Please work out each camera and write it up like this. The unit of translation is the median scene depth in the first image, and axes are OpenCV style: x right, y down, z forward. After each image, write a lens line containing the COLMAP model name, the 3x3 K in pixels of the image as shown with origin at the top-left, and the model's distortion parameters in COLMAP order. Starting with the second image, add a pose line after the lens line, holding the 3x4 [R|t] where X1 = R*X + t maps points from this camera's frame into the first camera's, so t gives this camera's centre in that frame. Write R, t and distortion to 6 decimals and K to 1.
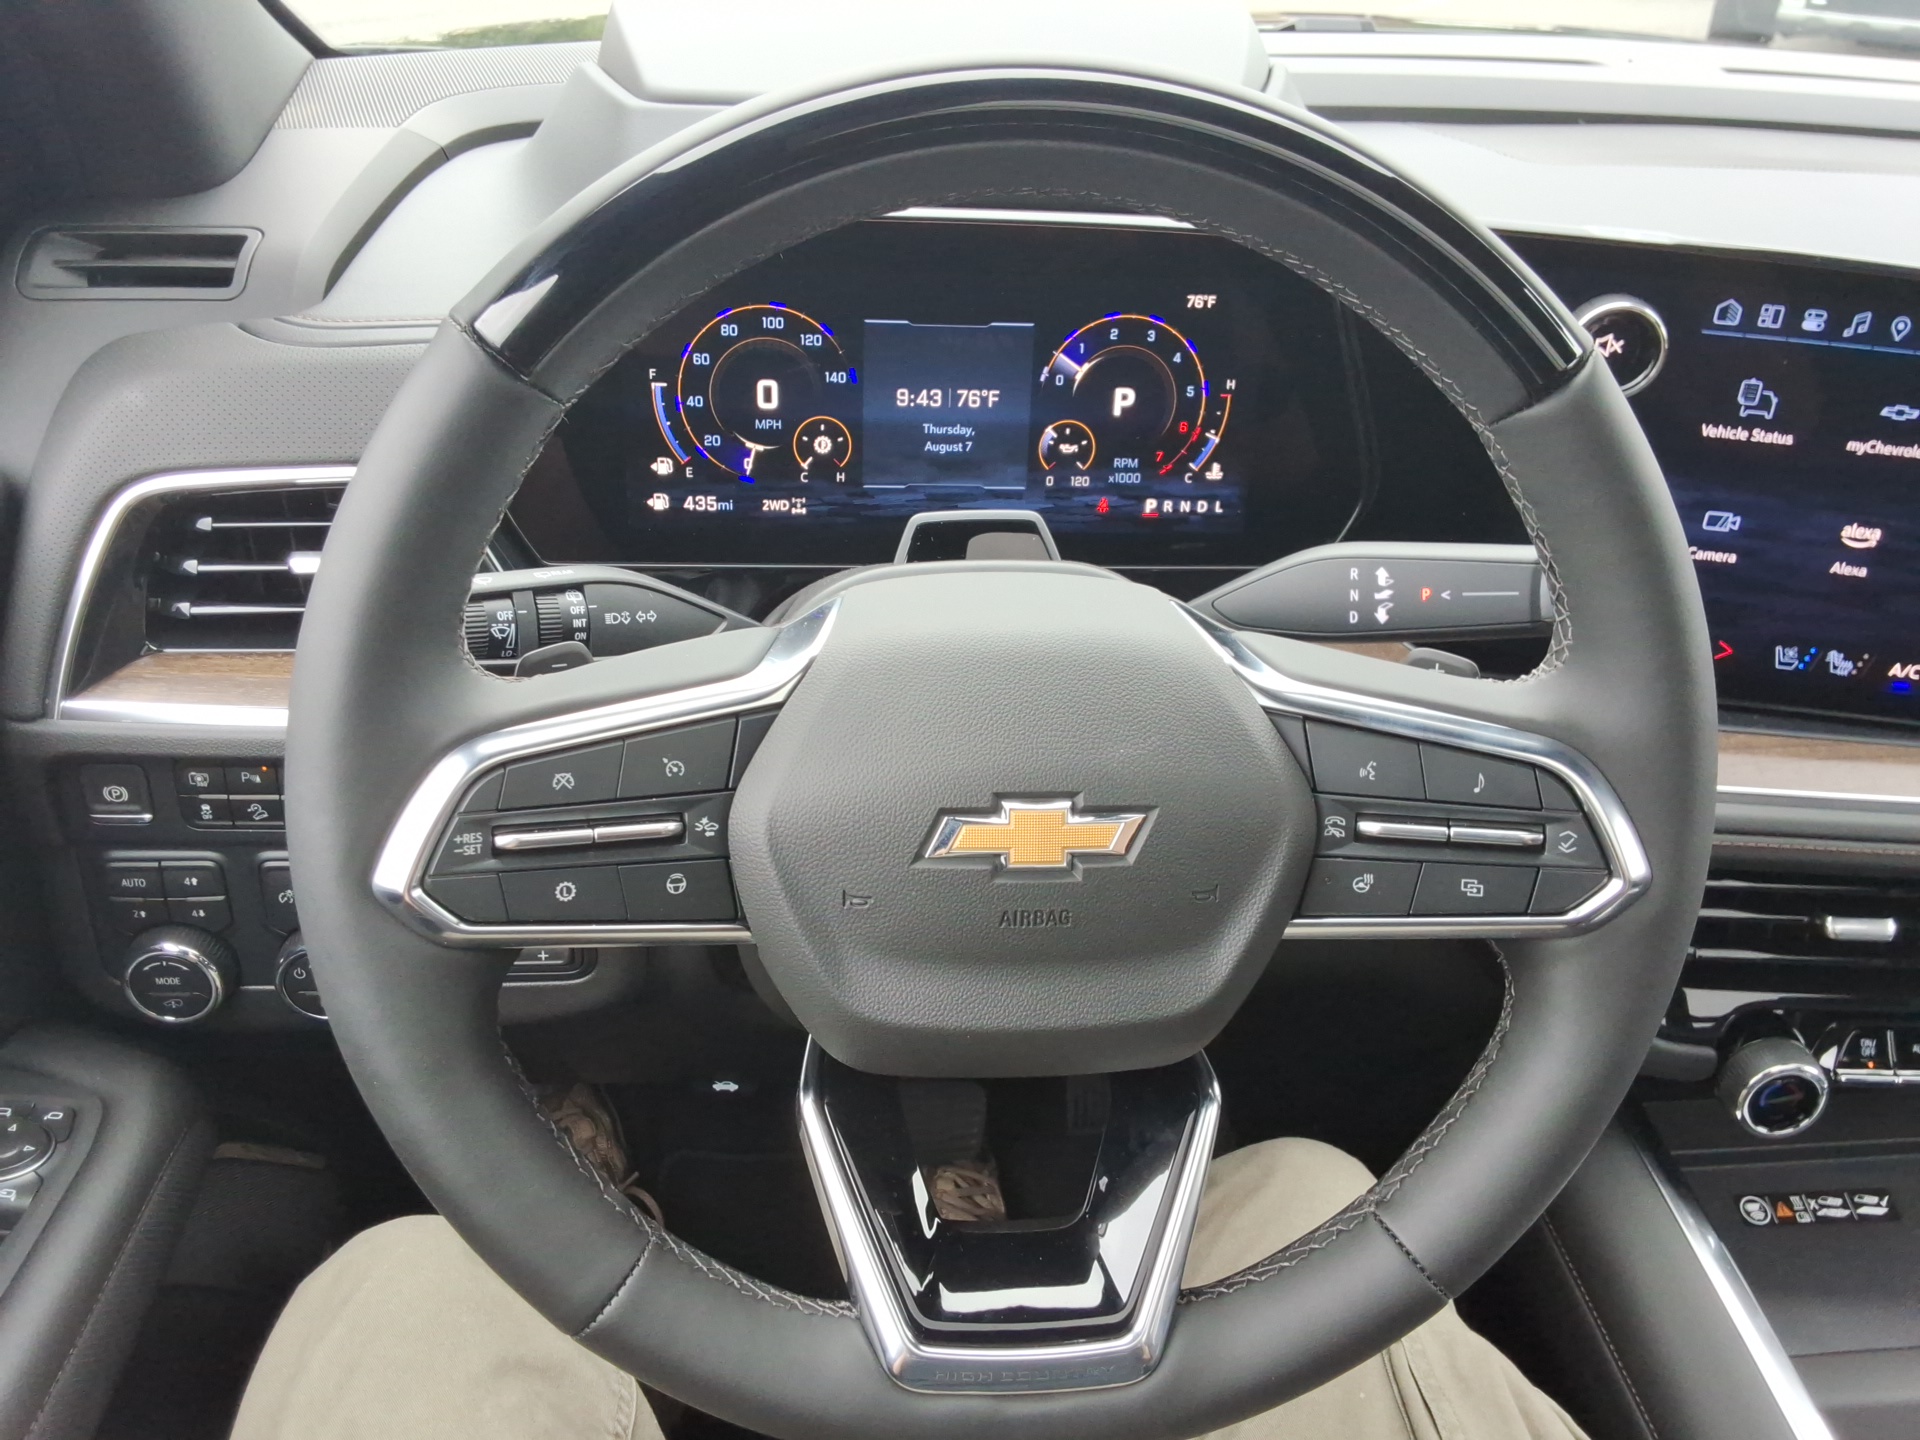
lens RADIAL K [[1540.6, 0, 957.7], [0, 1540.6, 722.2], [0, 0, 1]] dist [0.106090, -0.164932]
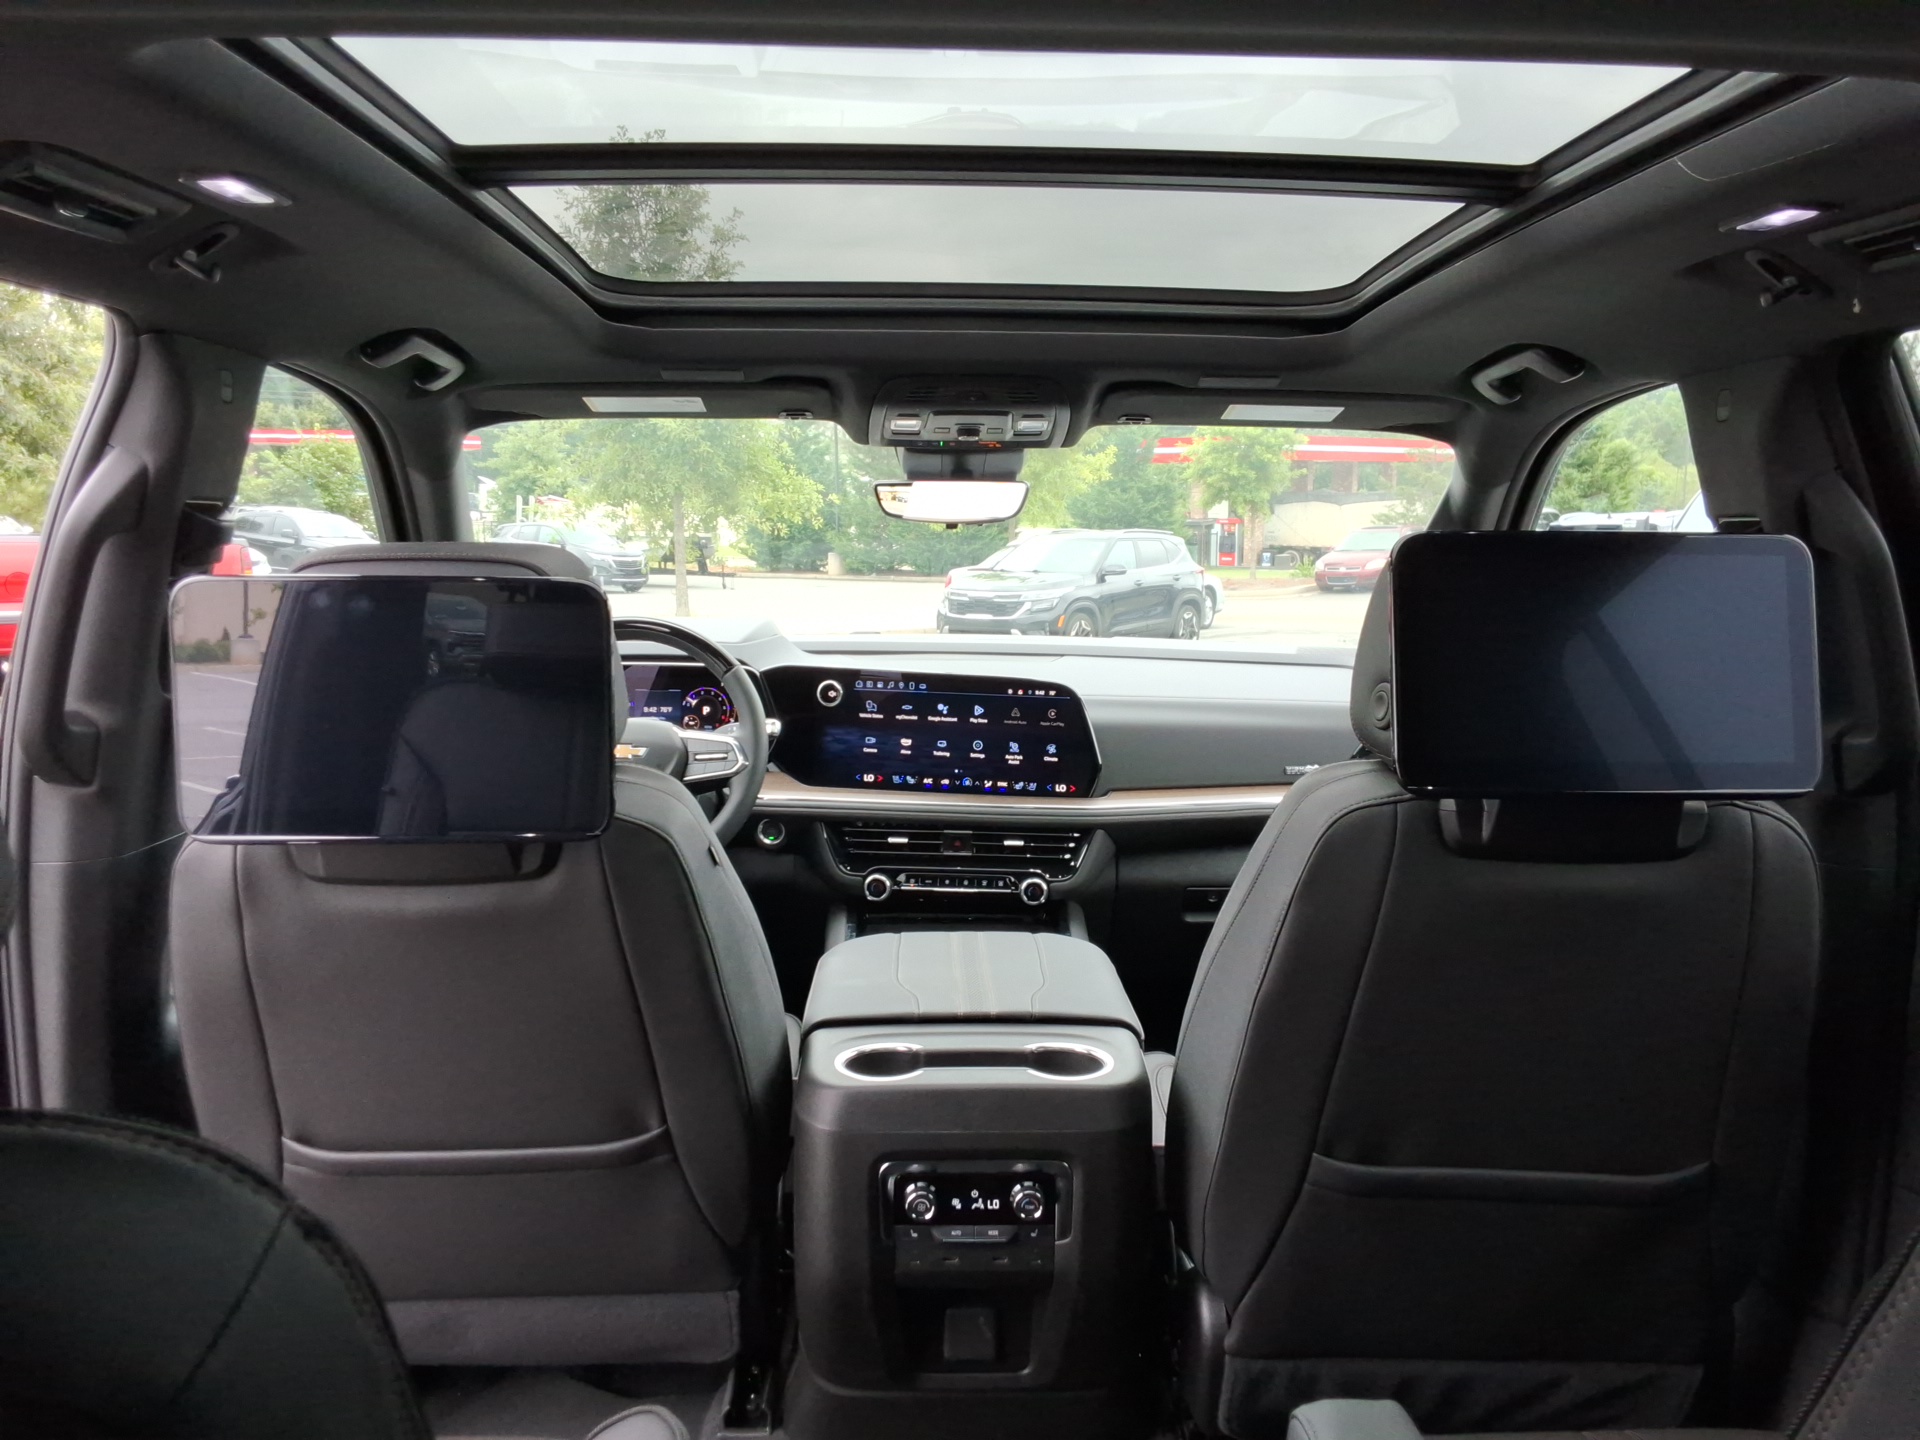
lens RADIAL K [[1540.6, 0, 970.3], [0, 1540.6, 728.3], [0, 0, 1]] dist [0.106090, -0.164932]
pose [[0.997507, -0.022595, -0.066858, 0.986047], [-0.005613, 0.918961, -0.394309, 1.289996], [0.070349, 0.393701, 0.916543, -2.332129]]
